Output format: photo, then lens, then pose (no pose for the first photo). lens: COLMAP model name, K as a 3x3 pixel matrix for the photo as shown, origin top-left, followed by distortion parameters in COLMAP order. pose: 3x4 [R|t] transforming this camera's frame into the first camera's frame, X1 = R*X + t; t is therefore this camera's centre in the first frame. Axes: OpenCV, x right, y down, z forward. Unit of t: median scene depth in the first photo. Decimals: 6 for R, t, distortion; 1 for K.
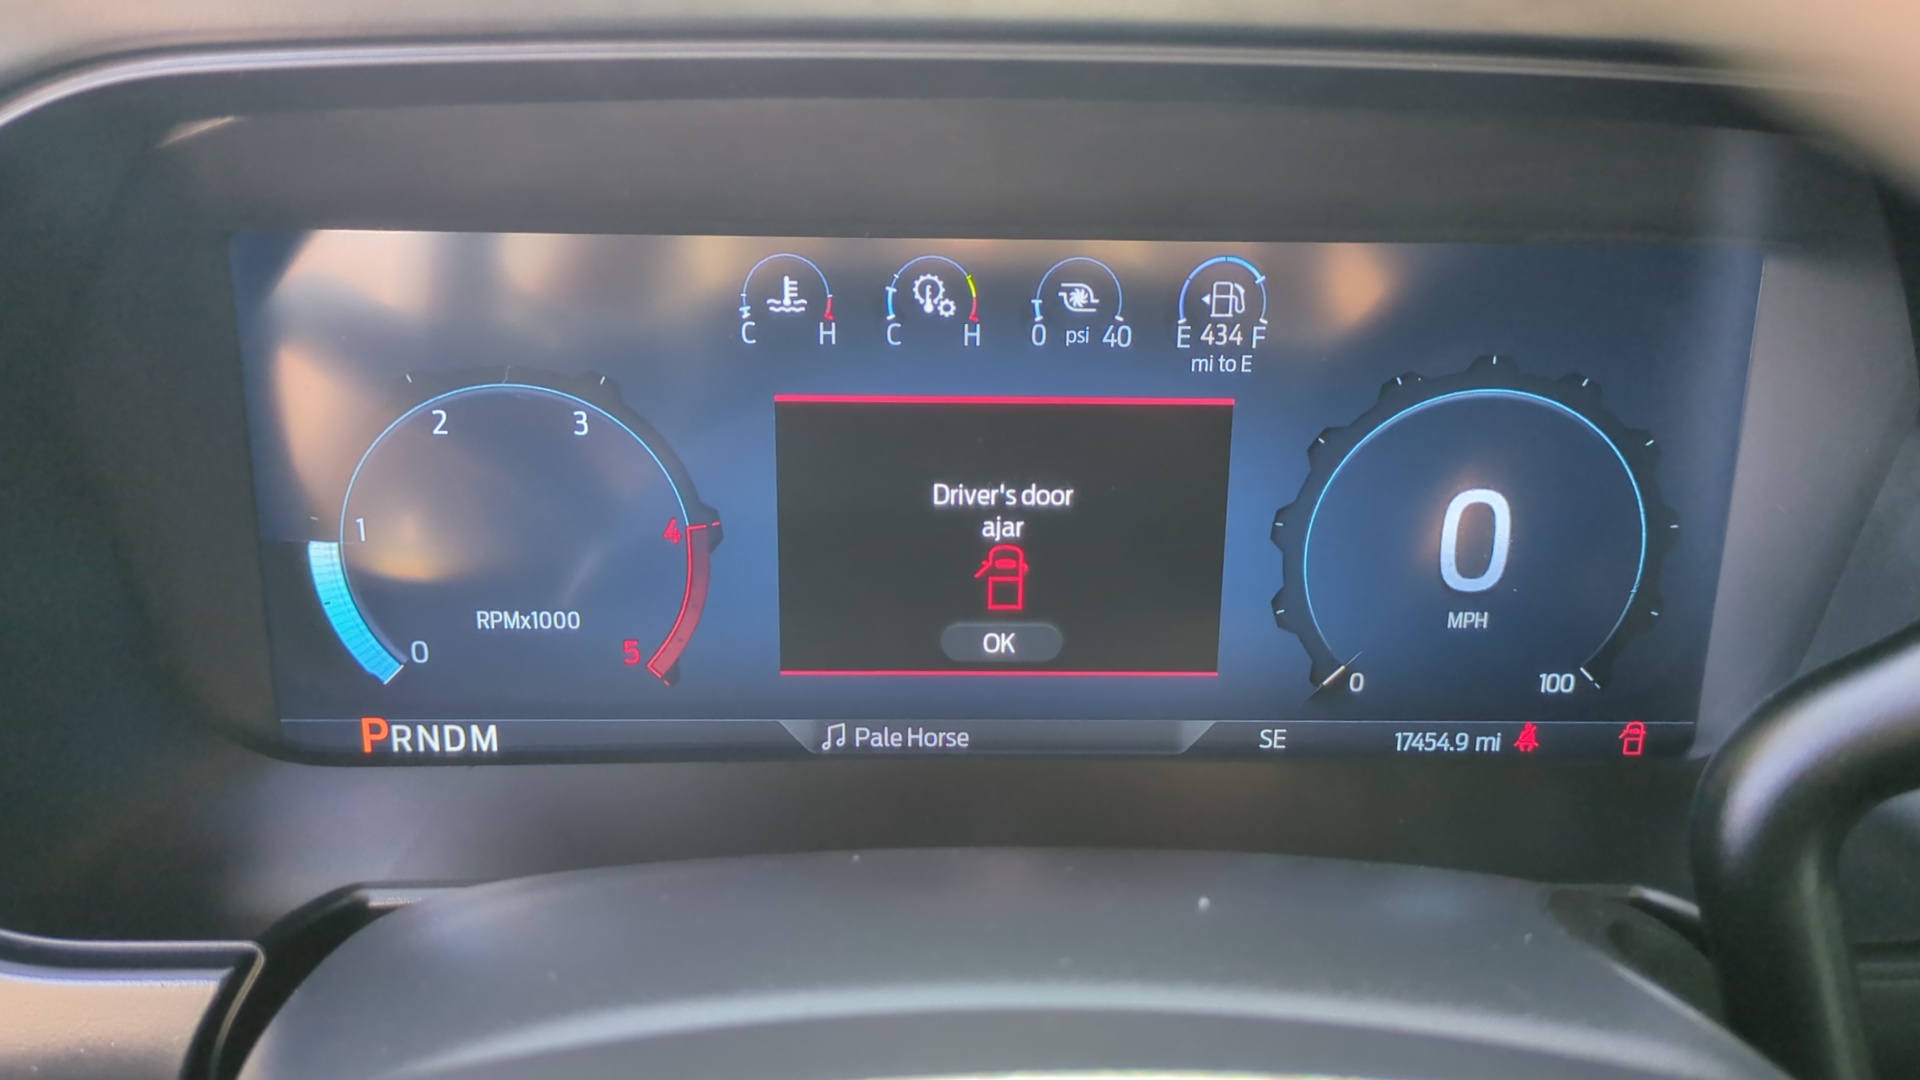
lens RADIAL K [[1667.9, 0, 973.5], [0, 1667.9, 547.7], [0, 0, 1]] dist [0.061368, -0.074809]
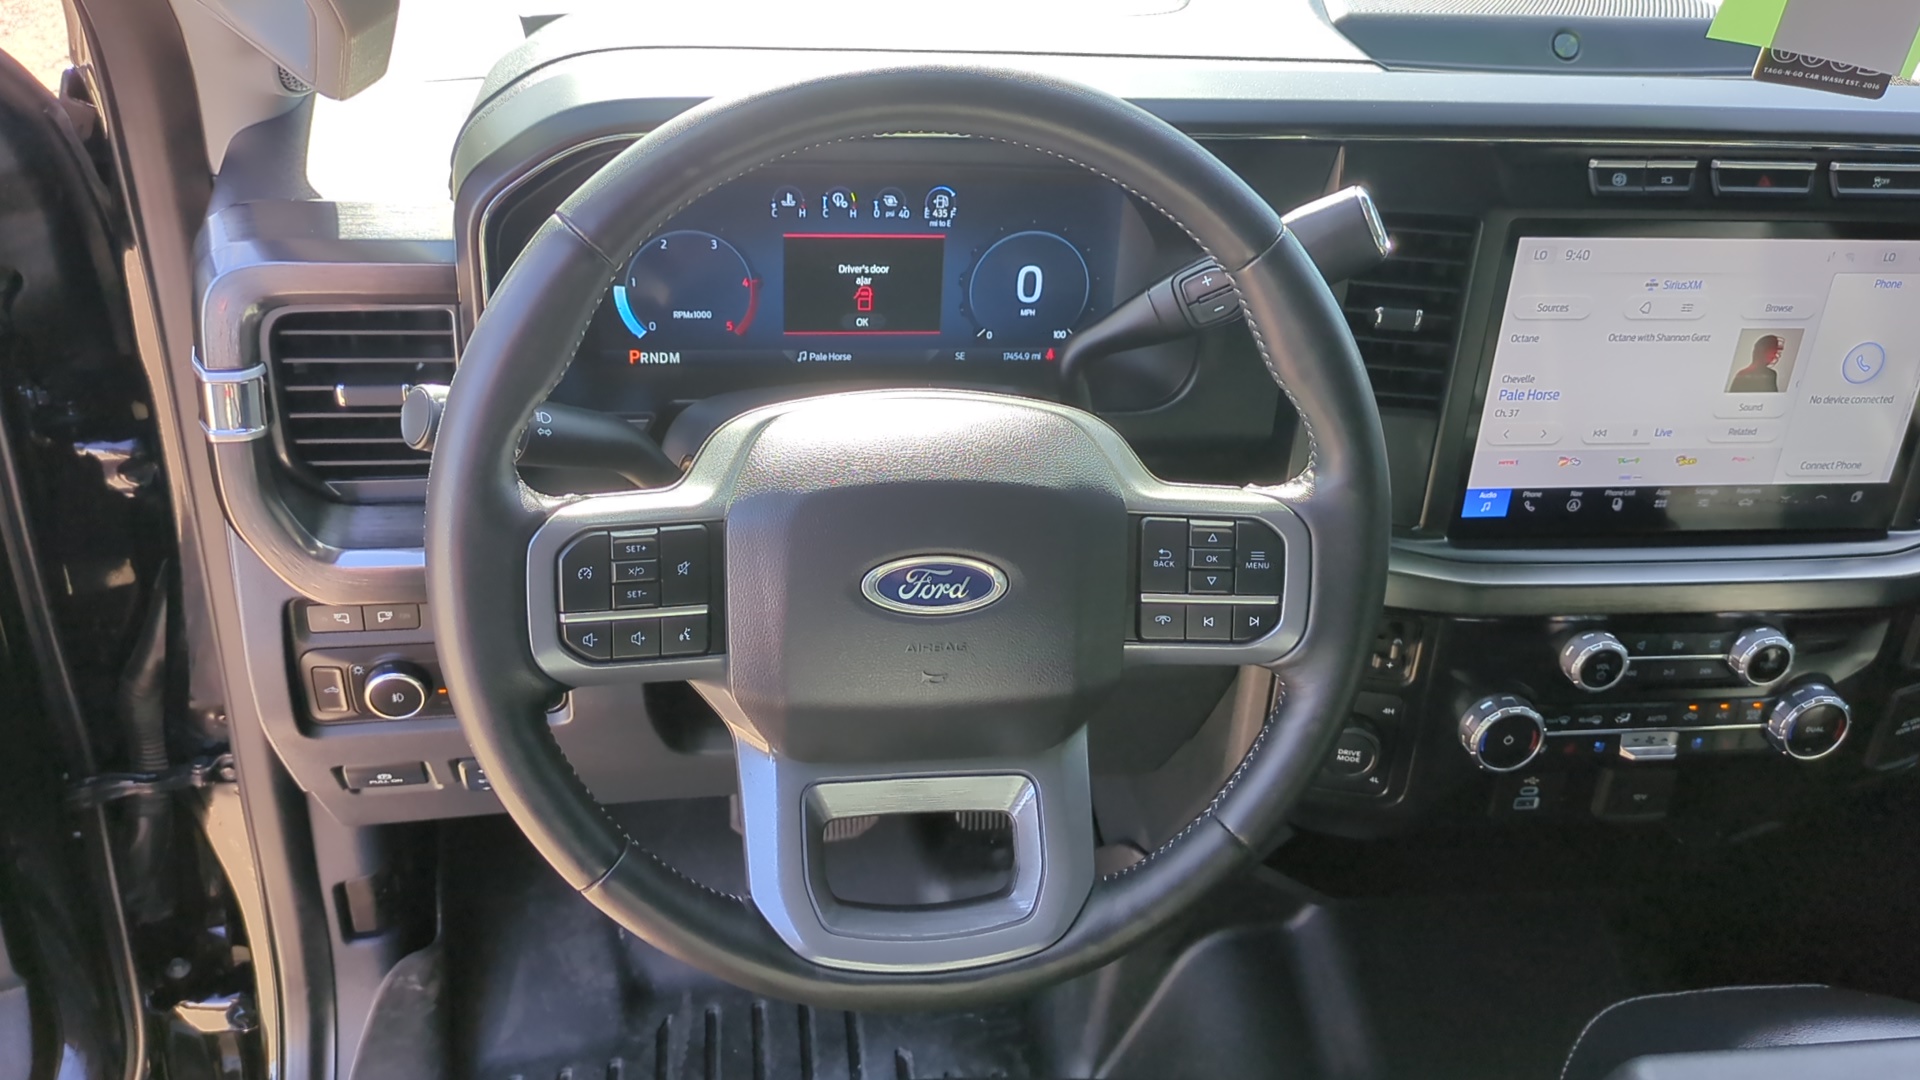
lens RADIAL K [[1667.9, 0, 978.9], [0, 1667.9, 541.7], [0, 0, 1]] dist [0.061368, -0.074809]
pose [[0.989598, -0.026230, 0.141452, -0.201299], [-0.001067, 0.981873, 0.189536, -0.114737], [-0.143860, -0.187716, 0.971631, -1.857257]]
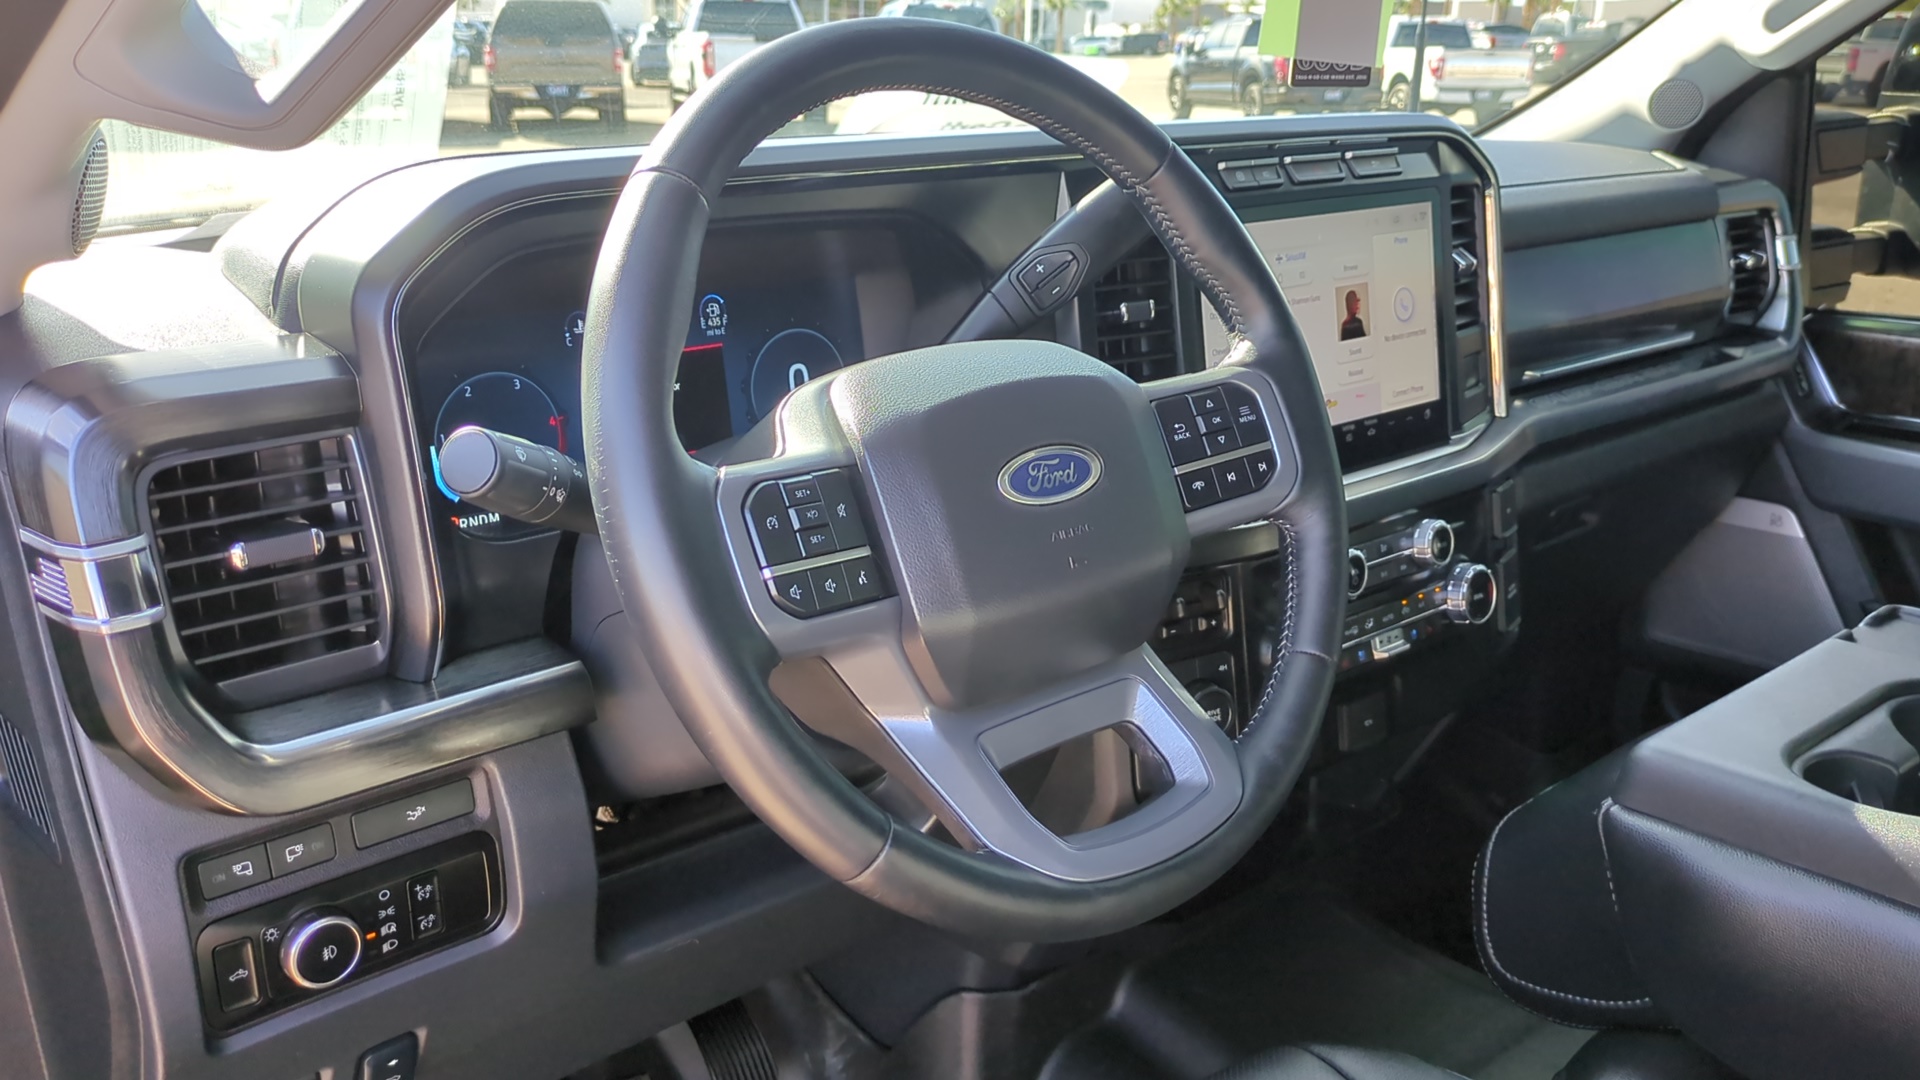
lens RADIAL K [[1667.9, 0, 989.8], [0, 1667.9, 536.7], [0, 0, 1]] dist [0.061368, -0.074809]
pose [[0.746122, -0.207637, 0.632604, -1.386338], [0.287534, 0.957447, -0.024872, 0.433289], [-0.600521, 0.200453, 0.774076, -1.444829]]
